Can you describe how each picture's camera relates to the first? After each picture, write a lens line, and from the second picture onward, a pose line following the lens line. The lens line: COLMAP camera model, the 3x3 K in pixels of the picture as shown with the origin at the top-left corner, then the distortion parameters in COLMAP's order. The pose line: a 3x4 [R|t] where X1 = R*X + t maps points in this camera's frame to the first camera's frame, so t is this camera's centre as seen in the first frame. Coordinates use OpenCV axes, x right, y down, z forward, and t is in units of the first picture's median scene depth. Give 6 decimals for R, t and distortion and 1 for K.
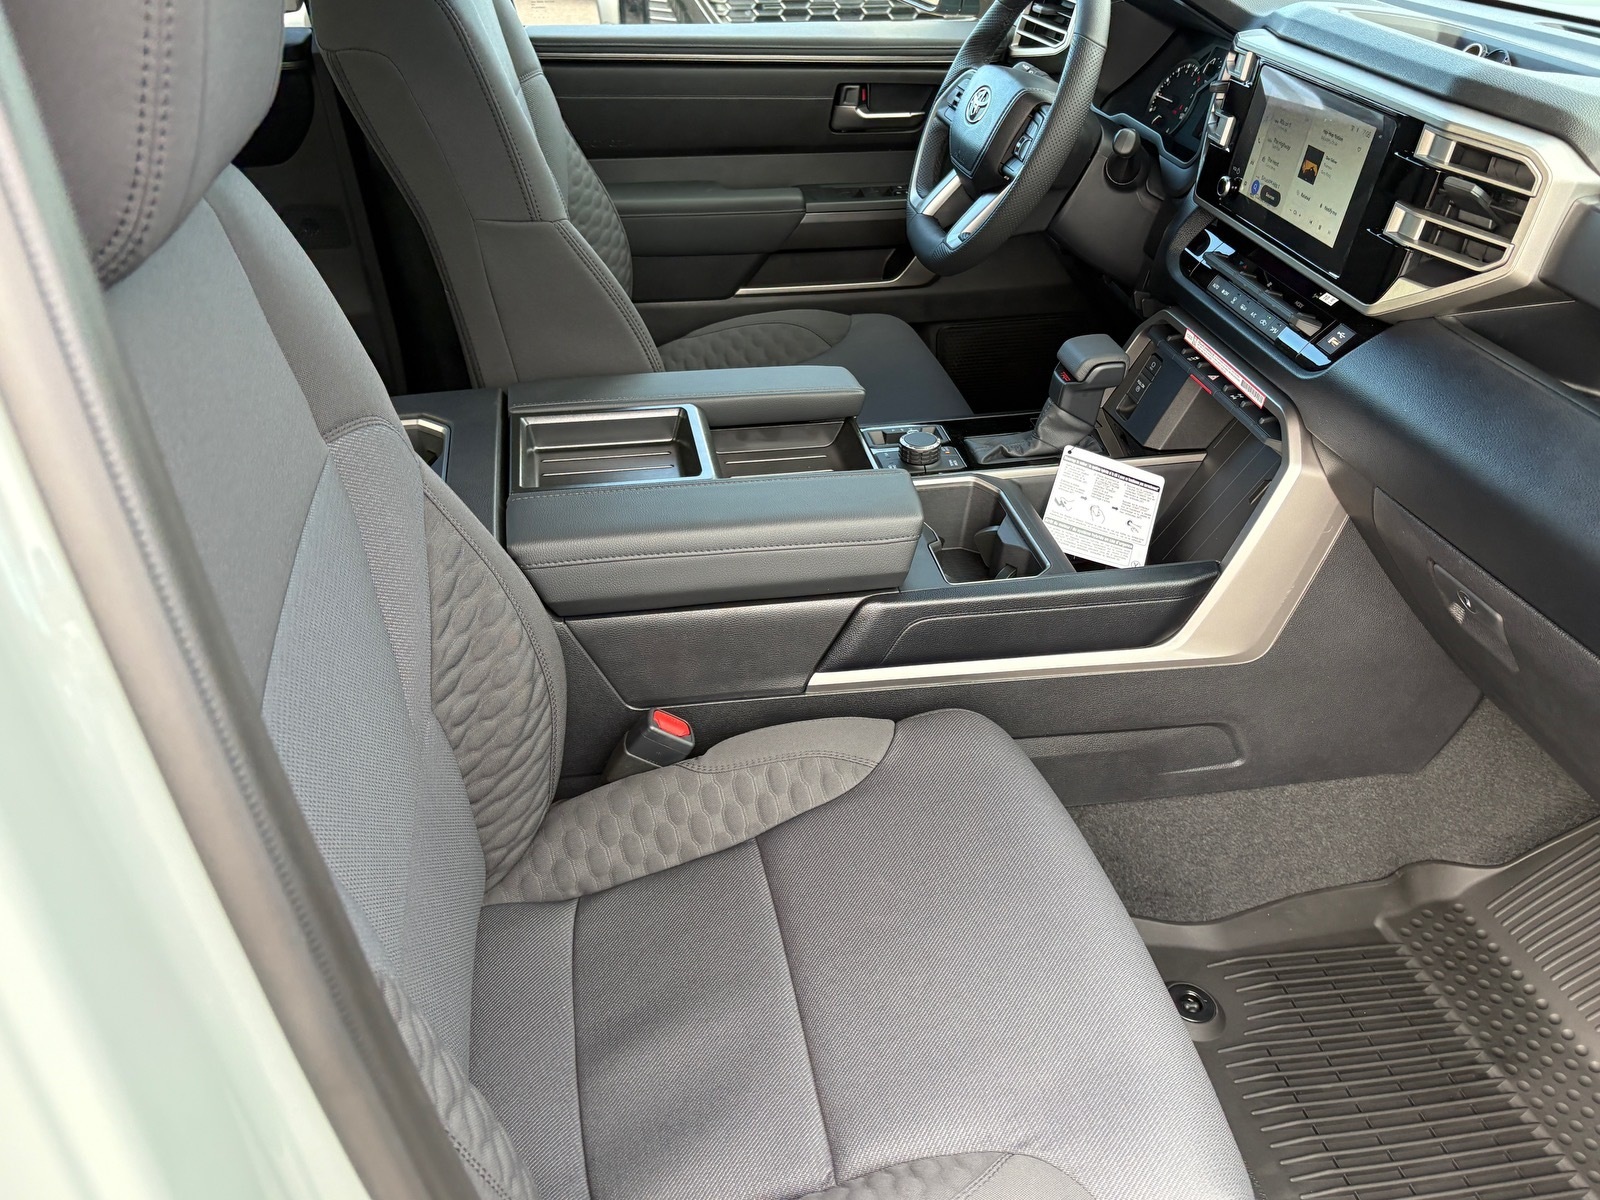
lens RADIAL K [[1279.3, 0, 800.0], [0, 1279.3, 600.0], [0, 0, 1]] dist [0.020974, -0.005847]
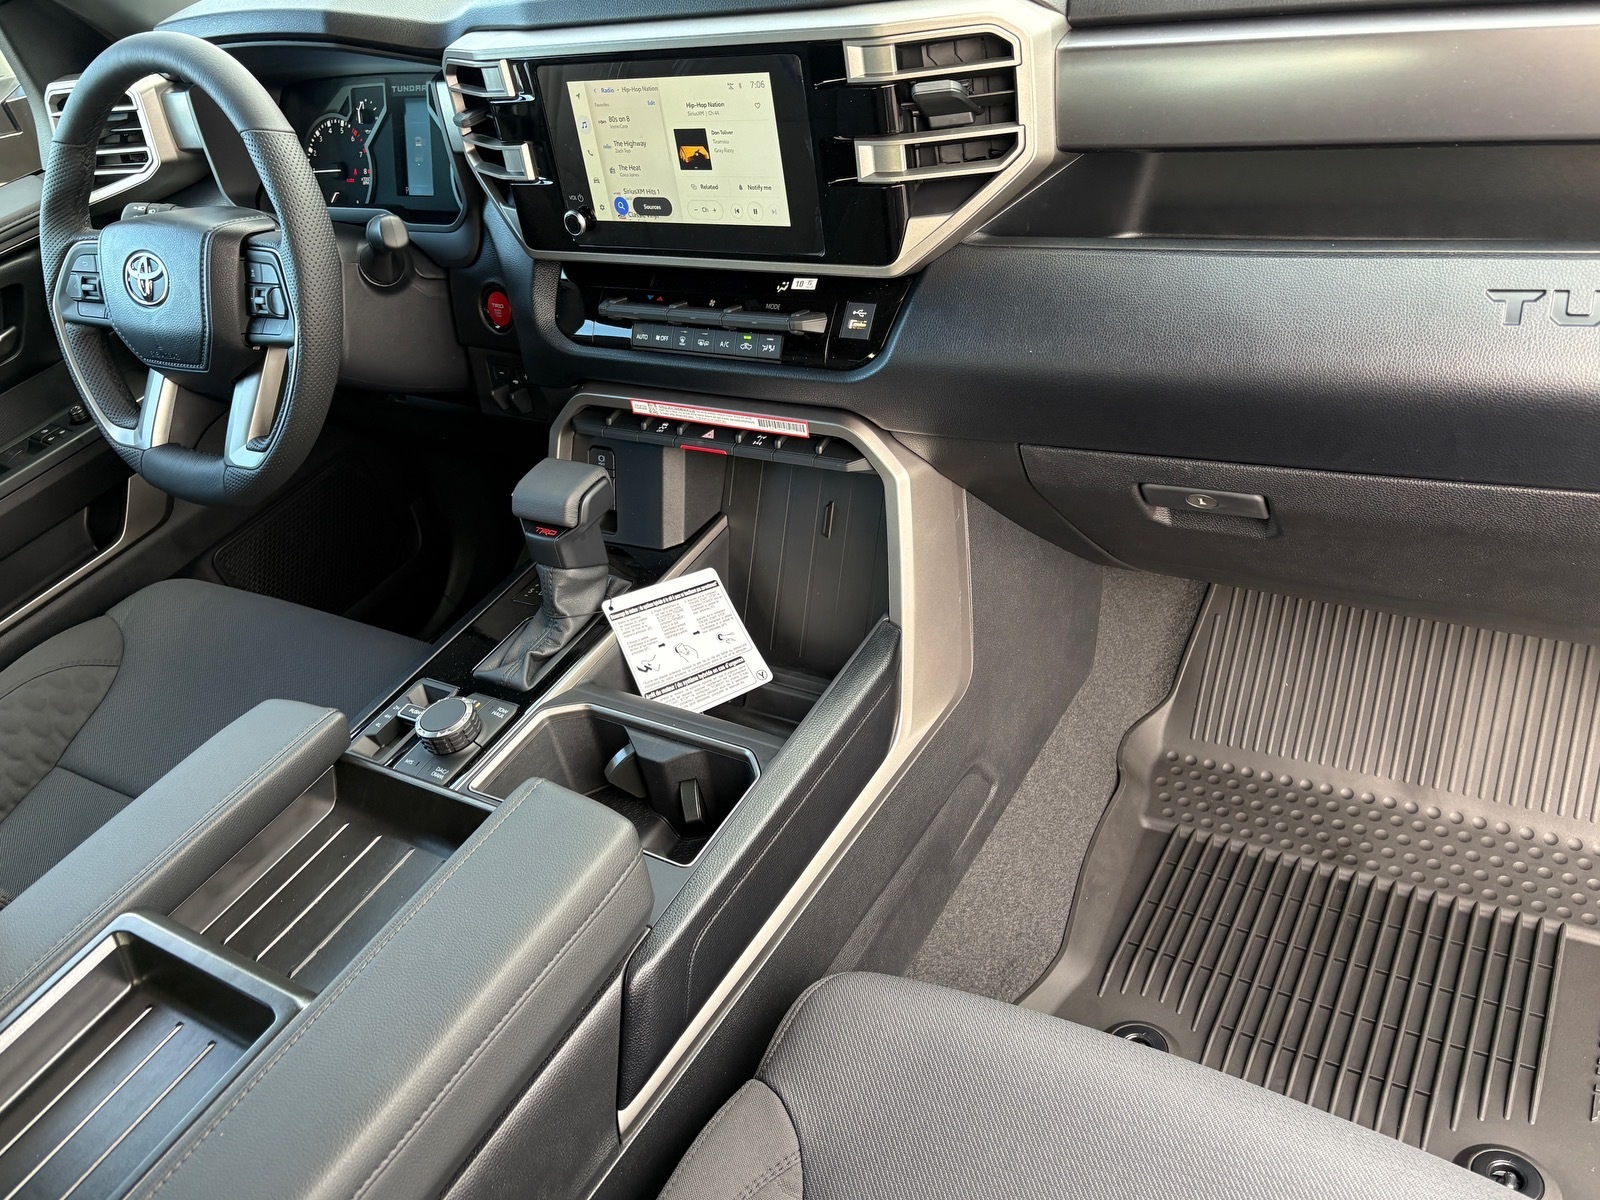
lens RADIAL K [[1279.3, 0, 800.0], [0, 1279.3, 600.0], [0, 0, 1]] dist [0.020974, -0.005847]
pose [[0.648583, -0.567045, 0.507740, -0.107792], [0.576914, 0.801372, 0.158028, -0.193064], [-0.496498, 0.190428, 0.846893, 0.337351]]
